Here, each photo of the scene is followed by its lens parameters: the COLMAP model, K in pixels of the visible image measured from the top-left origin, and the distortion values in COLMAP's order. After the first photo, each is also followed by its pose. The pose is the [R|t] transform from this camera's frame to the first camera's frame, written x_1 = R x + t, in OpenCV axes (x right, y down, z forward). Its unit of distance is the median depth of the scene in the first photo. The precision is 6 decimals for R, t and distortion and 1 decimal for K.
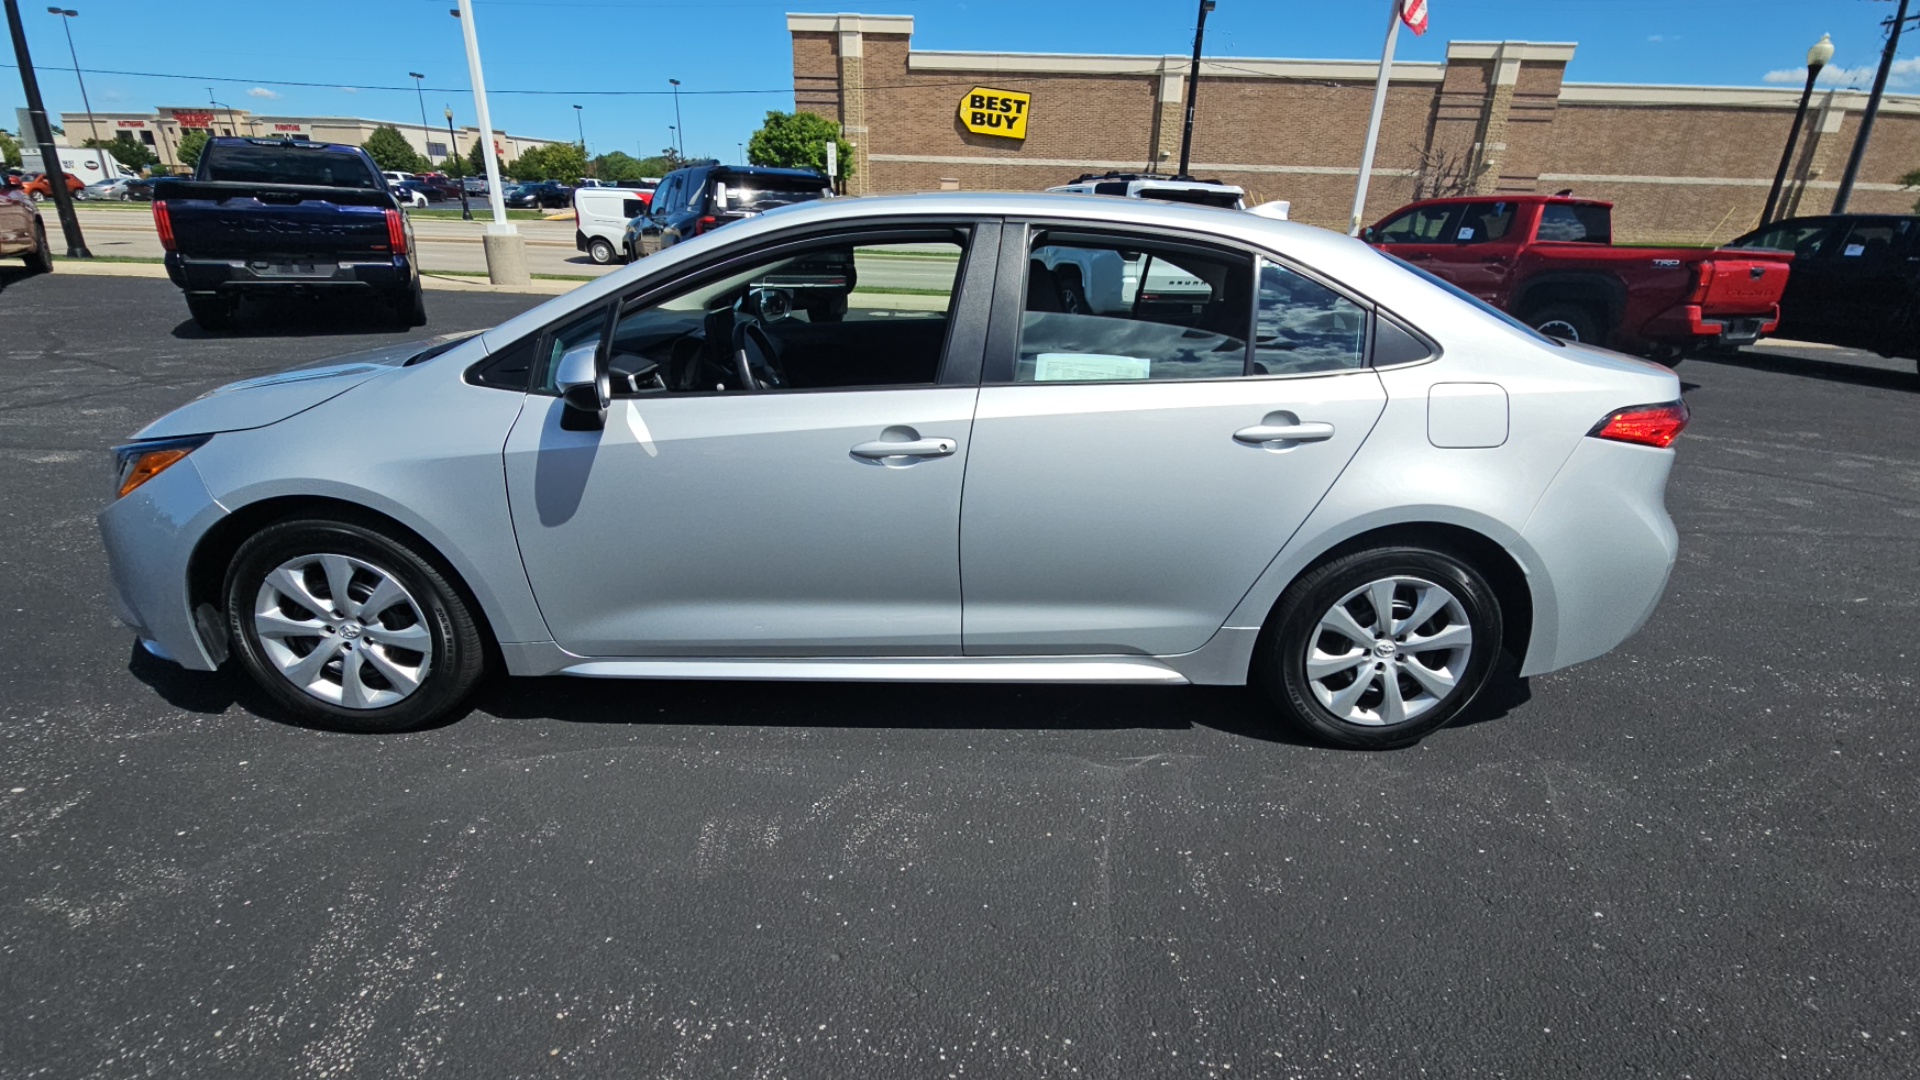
lens RADIAL K [[861.1, 0, 977.0], [0, 861.1, 547.9], [0, 0, 1]] dist [0.009316, -0.007657]
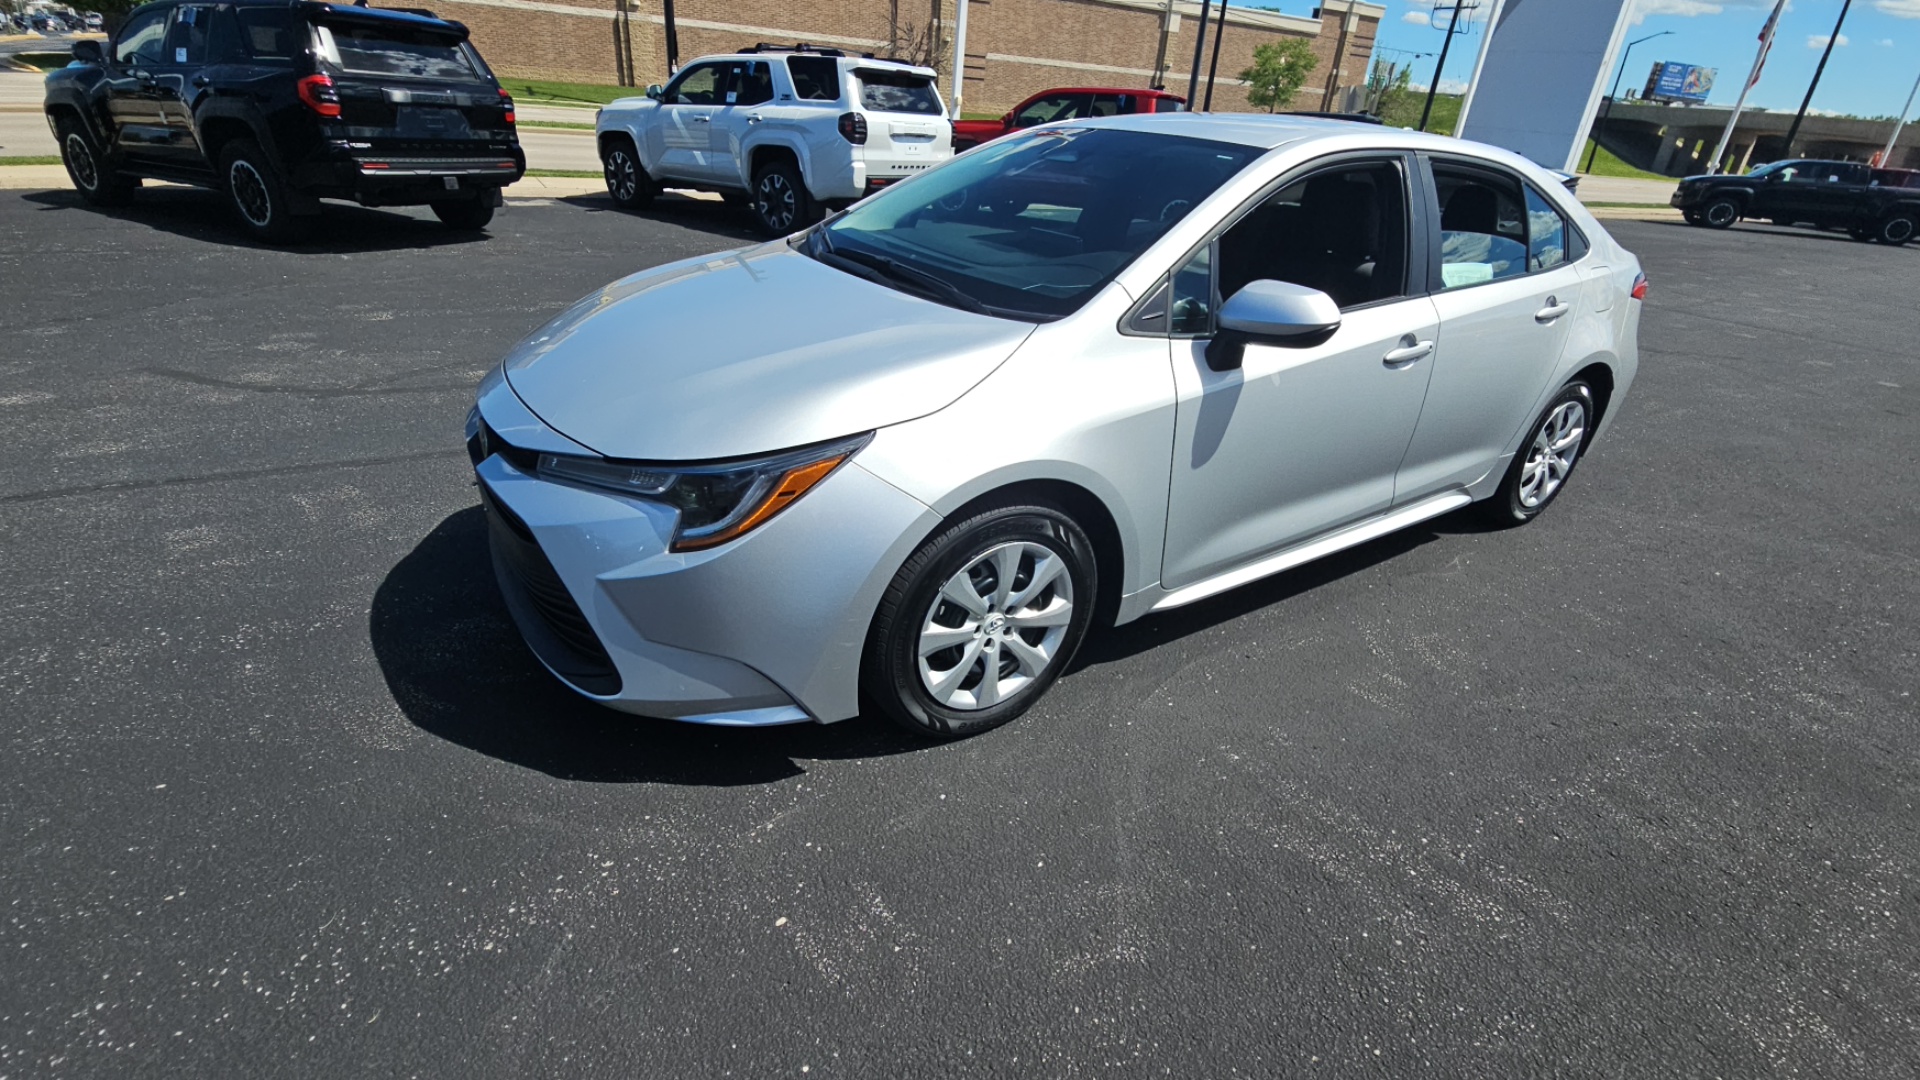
lens RADIAL K [[861.1, 0, 986.4], [0, 861.1, 543.6], [0, 0, 1]] dist [0.009316, -0.007657]
pose [[0.836448, -0.222239, 0.500963, -1.089514], [0.156145, 0.972844, 0.170863, -0.133643], [-0.525331, -0.064695, 0.848435, 0.221537]]
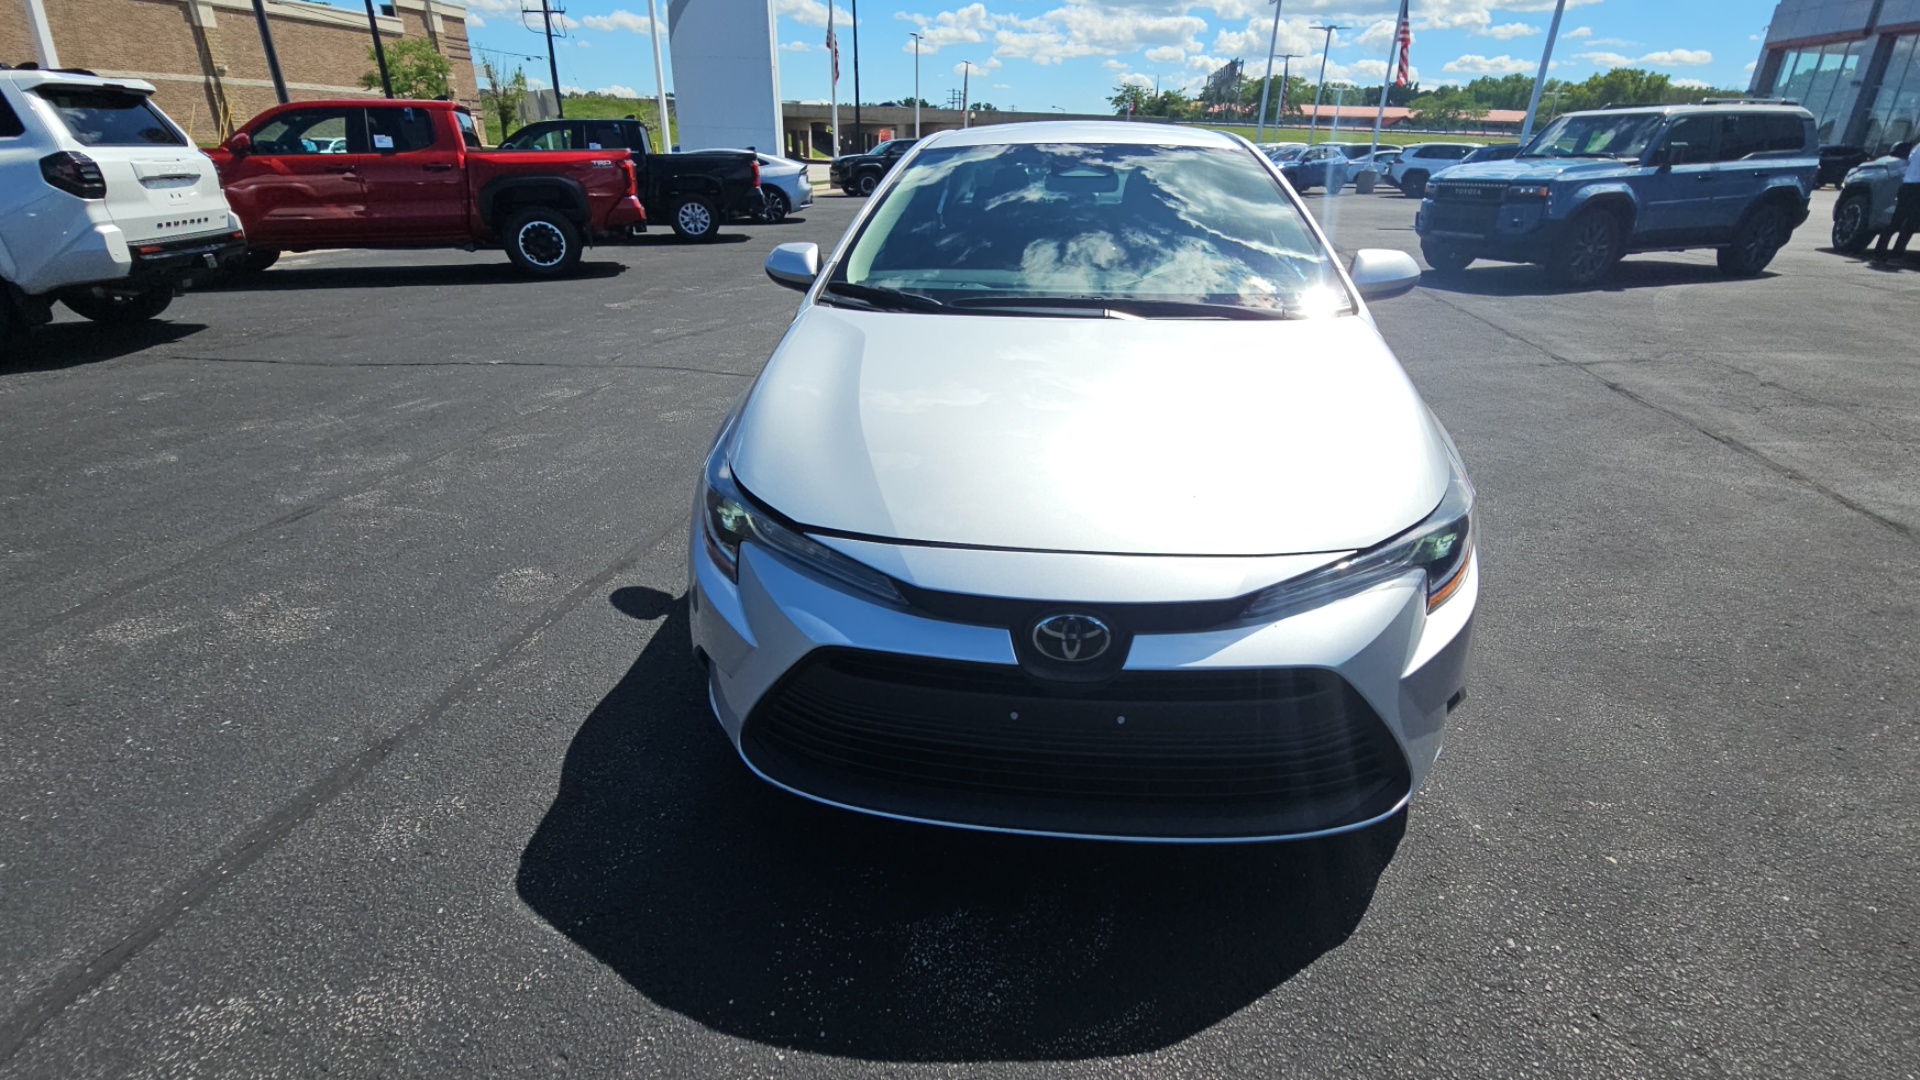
lens RADIAL K [[861.1, 0, 968.0], [0, 861.1, 545.3], [0, 0, 1]] dist [0.009316, -0.007657]
pose [[0.131318, -0.438259, 0.889204, -1.546584], [0.347577, 0.860387, 0.372725, -0.459883], [-0.928410, 0.260121, 0.265313, 1.090098]]
